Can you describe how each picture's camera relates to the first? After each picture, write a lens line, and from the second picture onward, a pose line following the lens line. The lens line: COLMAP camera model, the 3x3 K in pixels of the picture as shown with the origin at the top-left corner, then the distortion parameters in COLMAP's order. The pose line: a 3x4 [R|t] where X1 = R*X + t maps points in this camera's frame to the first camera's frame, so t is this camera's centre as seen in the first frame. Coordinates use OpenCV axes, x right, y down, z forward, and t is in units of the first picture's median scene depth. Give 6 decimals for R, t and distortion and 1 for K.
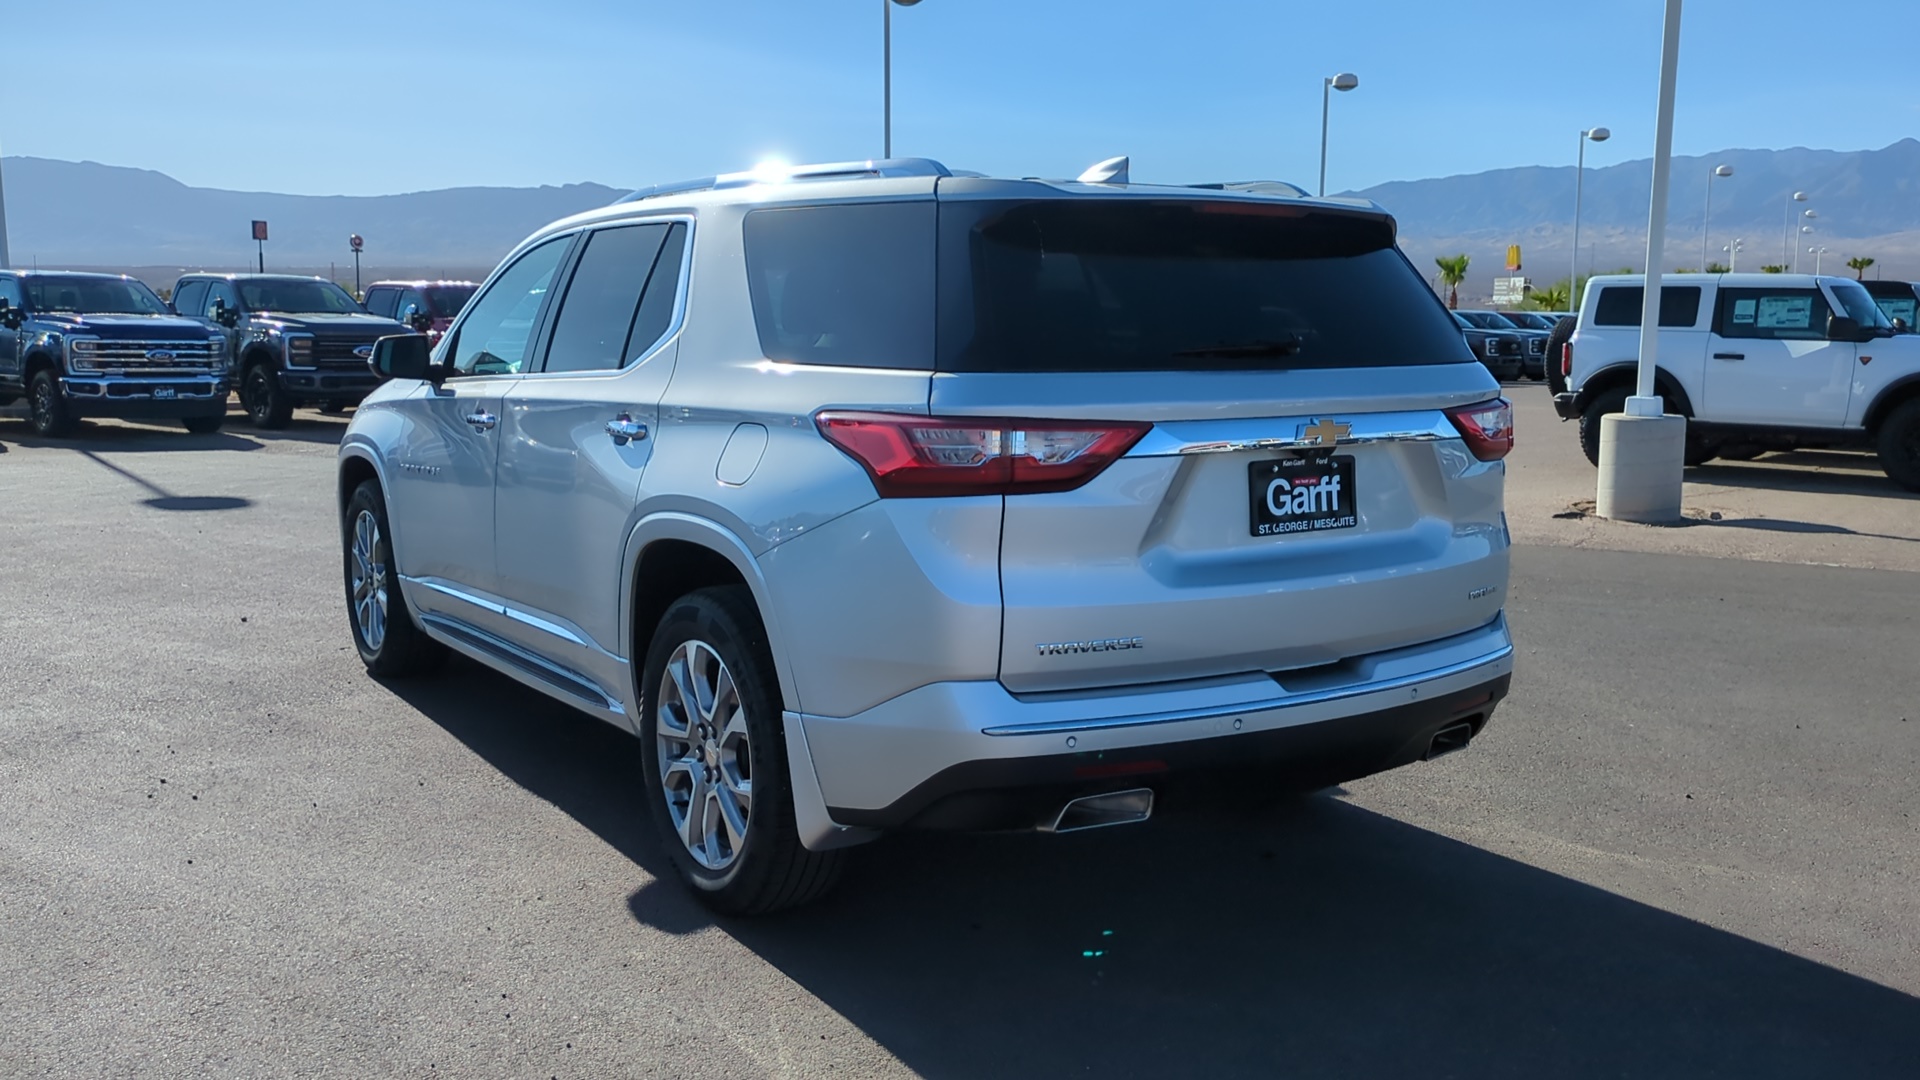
lens RADIAL K [[1643.7, 0, 960.0], [0, 1643.7, 540.0], [0, 0, 1]] dist [0.053857, -0.006518]
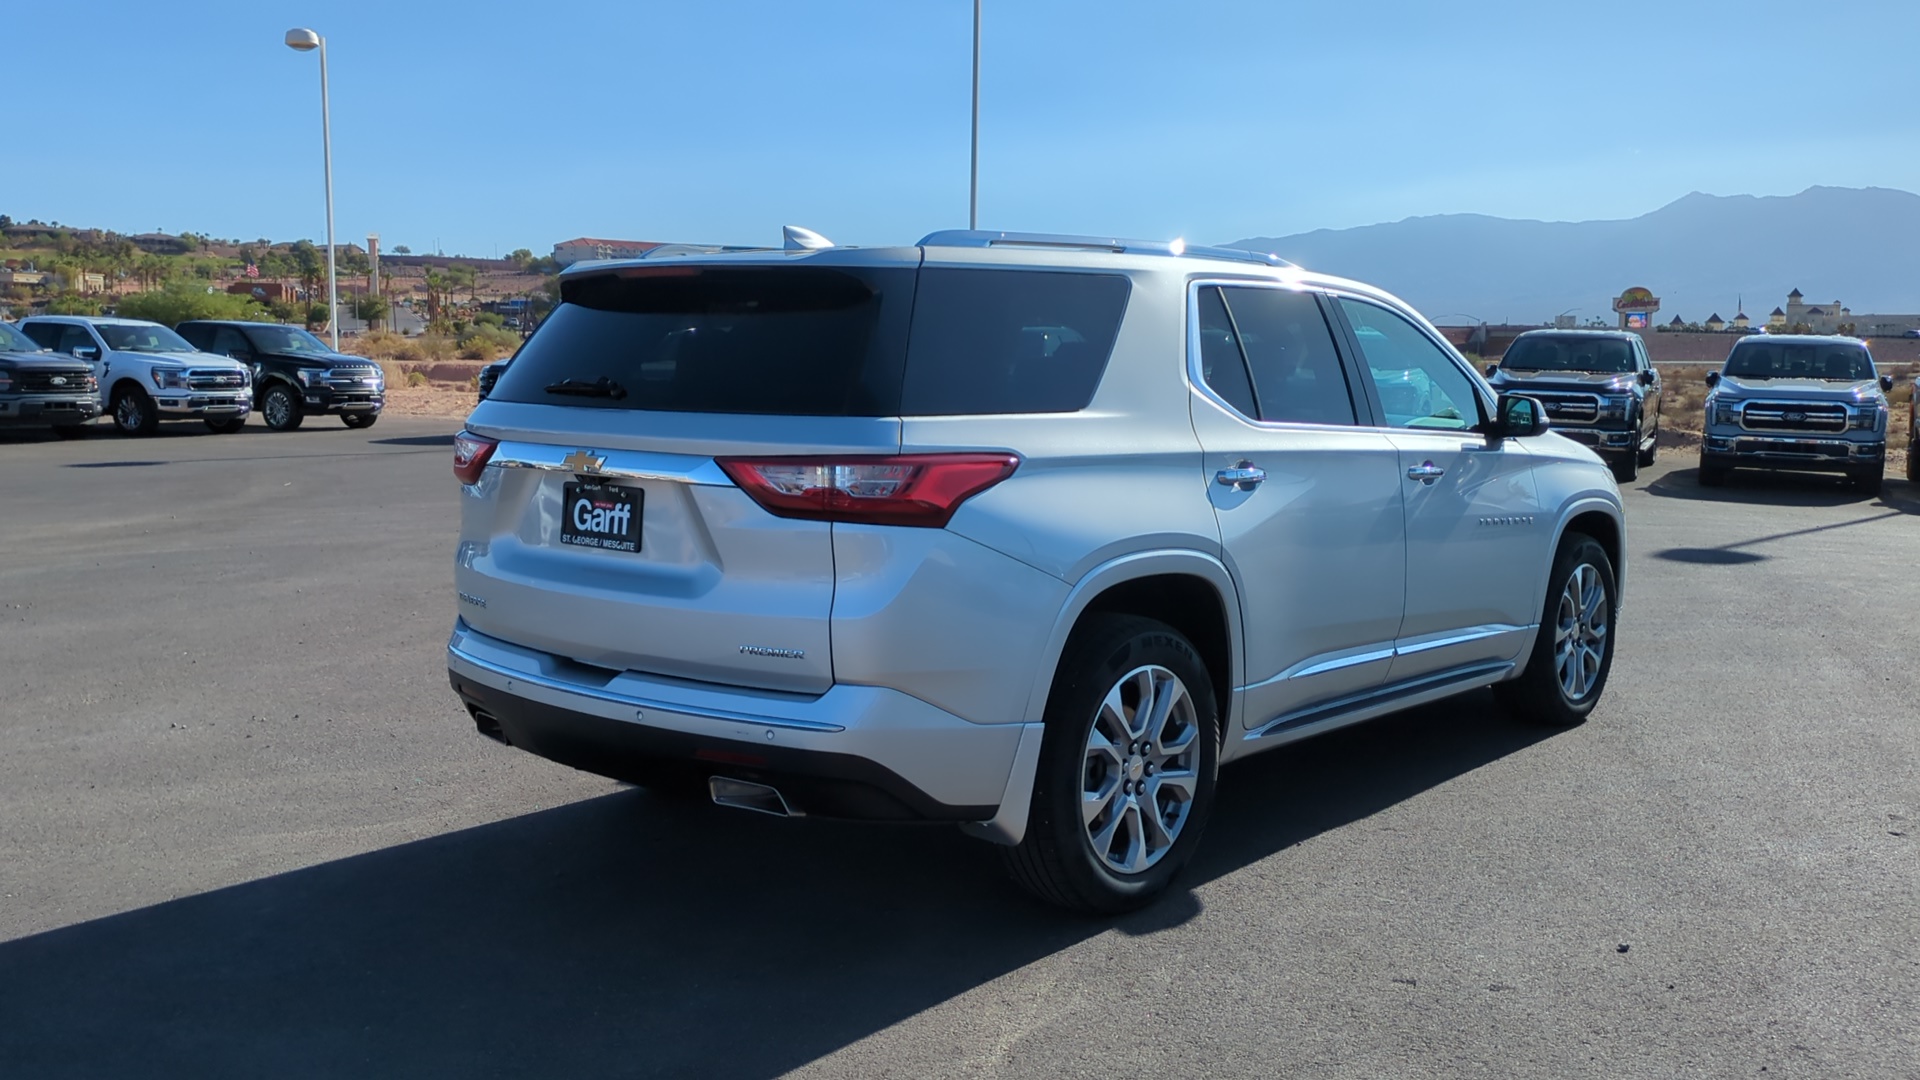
lens RADIAL K [[1657.5, 0, 1022.4], [0, 1657.5, 542.3], [0, 0, 1]] dist [-0.004016, -0.004354]
pose [[0.305232, 0.108798, -0.946042, 1.414771], [-0.139536, 0.987839, 0.068584, -0.131621], [0.941999, 0.111073, 0.316702, 0.915609]]
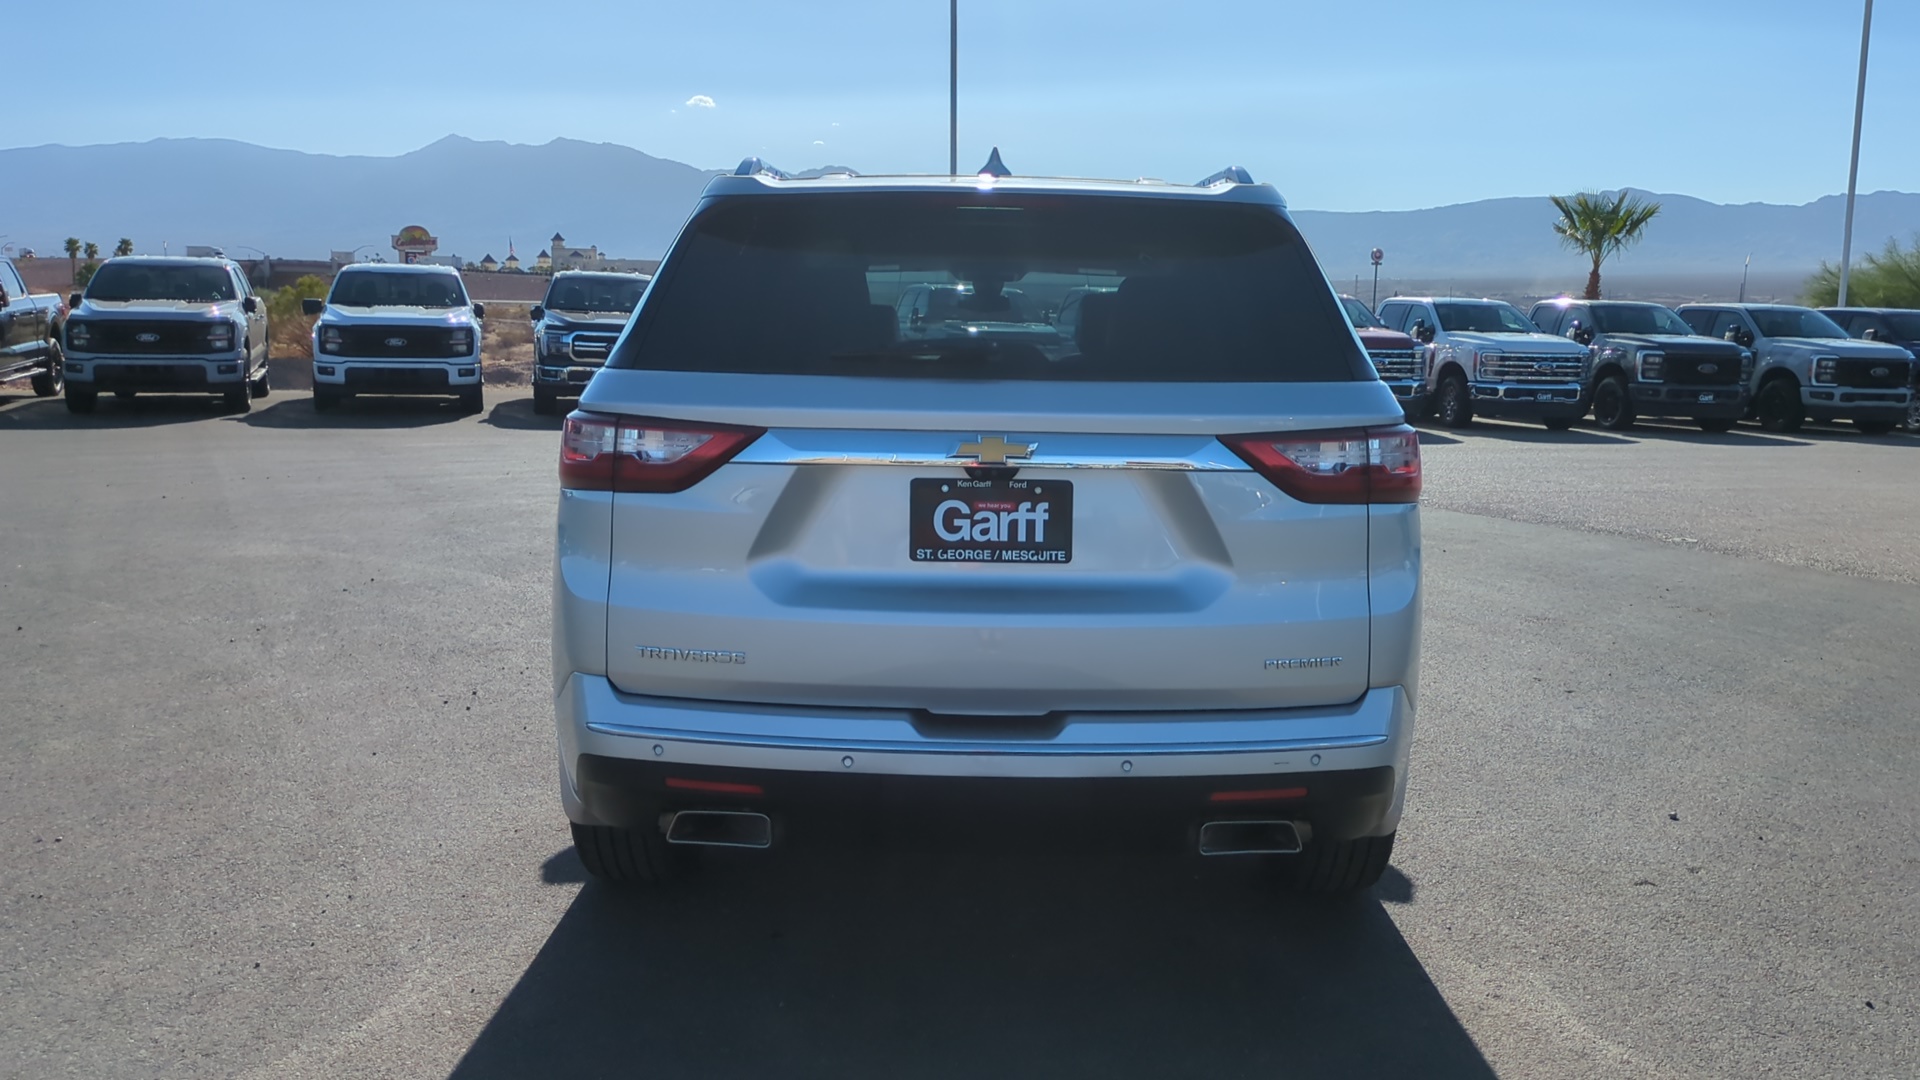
lens RADIAL K [[1643.7, 0, 960.0], [0, 1643.7, 540.0], [0, 0, 1]] dist [0.053857, -0.006518]
pose [[0.849438, 0.087810, -0.520332, 0.660316], [-0.087487, 0.995846, 0.025235, -0.038172], [0.520386, 0.024087, 0.853591, 0.234887]]
